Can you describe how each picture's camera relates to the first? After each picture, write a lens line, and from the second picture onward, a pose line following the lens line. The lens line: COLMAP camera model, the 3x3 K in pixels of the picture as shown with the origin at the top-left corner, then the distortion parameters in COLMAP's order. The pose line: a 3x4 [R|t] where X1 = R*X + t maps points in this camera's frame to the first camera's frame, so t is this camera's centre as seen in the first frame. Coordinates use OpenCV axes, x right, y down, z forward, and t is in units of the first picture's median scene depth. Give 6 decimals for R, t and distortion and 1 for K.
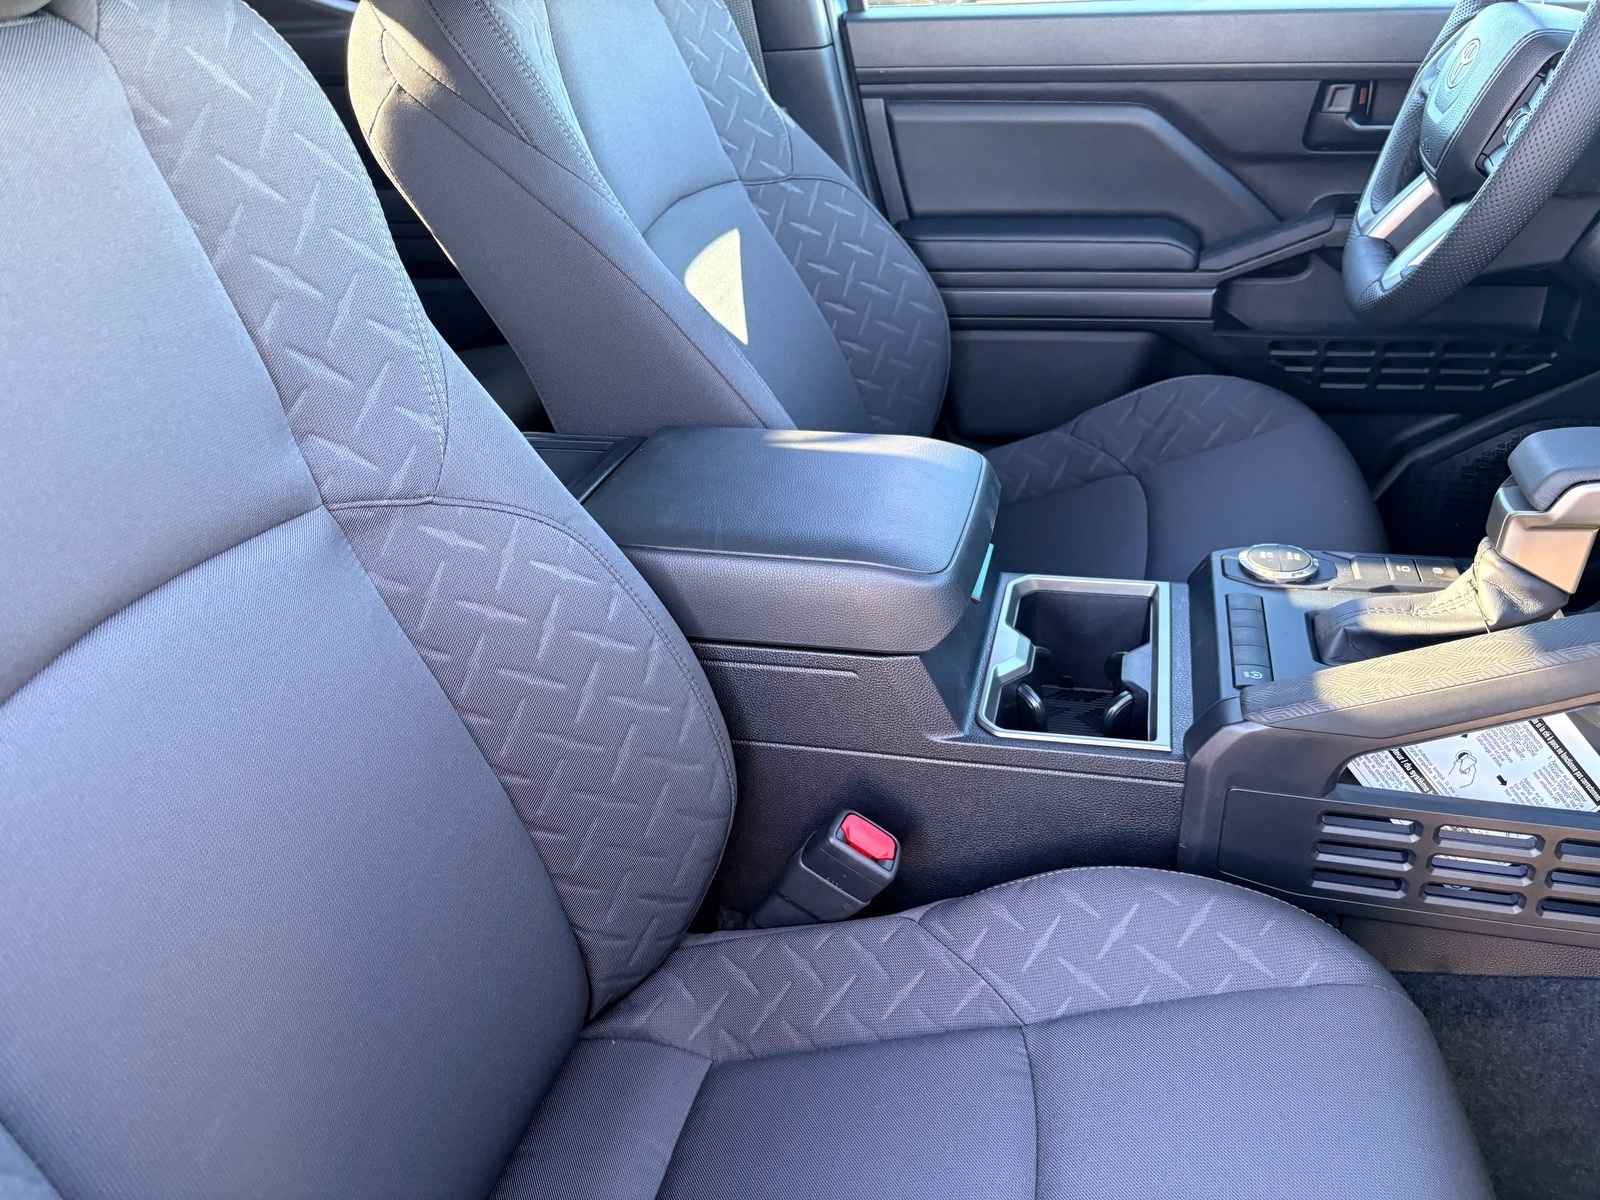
lens RADIAL K [[1219.3, 0, 786.2], [0, 1219.3, 592.8], [0, 0, 1]] dist [0.032146, -0.048336]
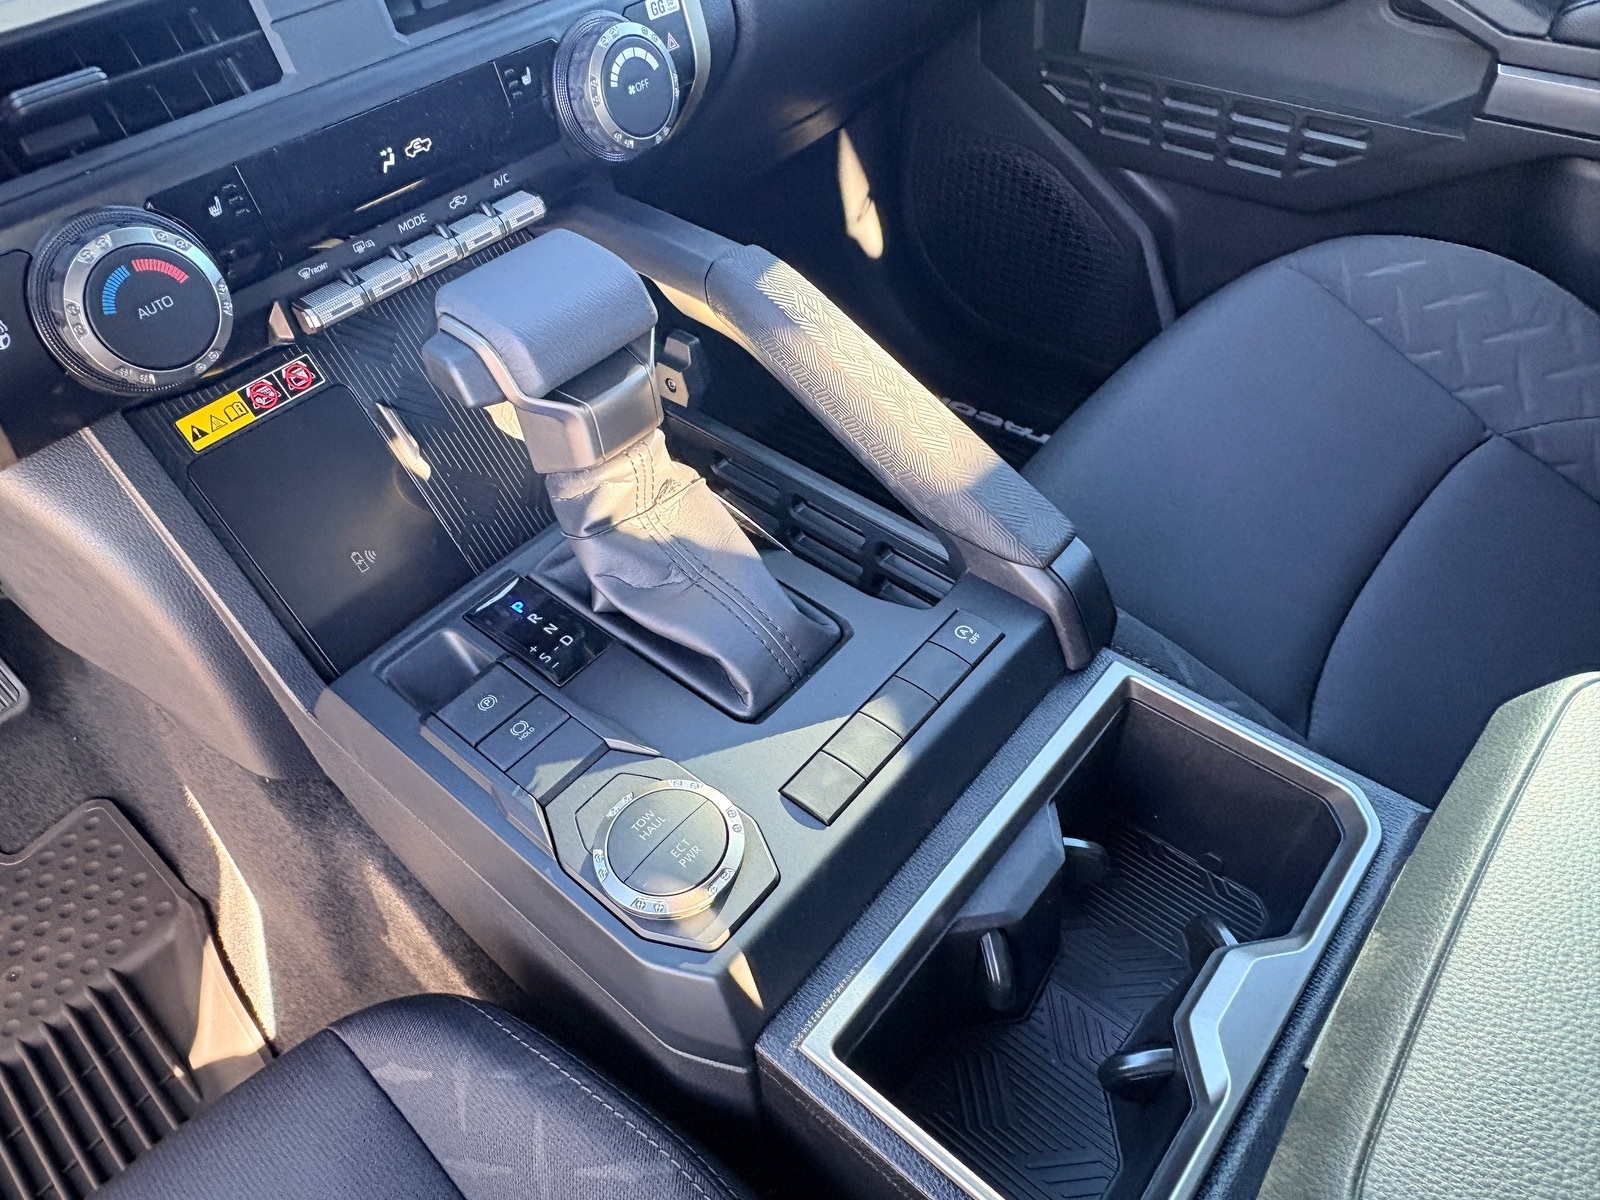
lens RADIAL K [[1049.1, 0, 771.5], [0, 1049.1, 599.5], [0, 0, 1]] dist [-0.000759, 0.002168]
pose [[-0.893389, -0.225561, 0.388560, 0.258816], [0.312955, 0.308098, 0.898407, -0.490251], [-0.322360, 0.924228, -0.204661, 1.134341]]
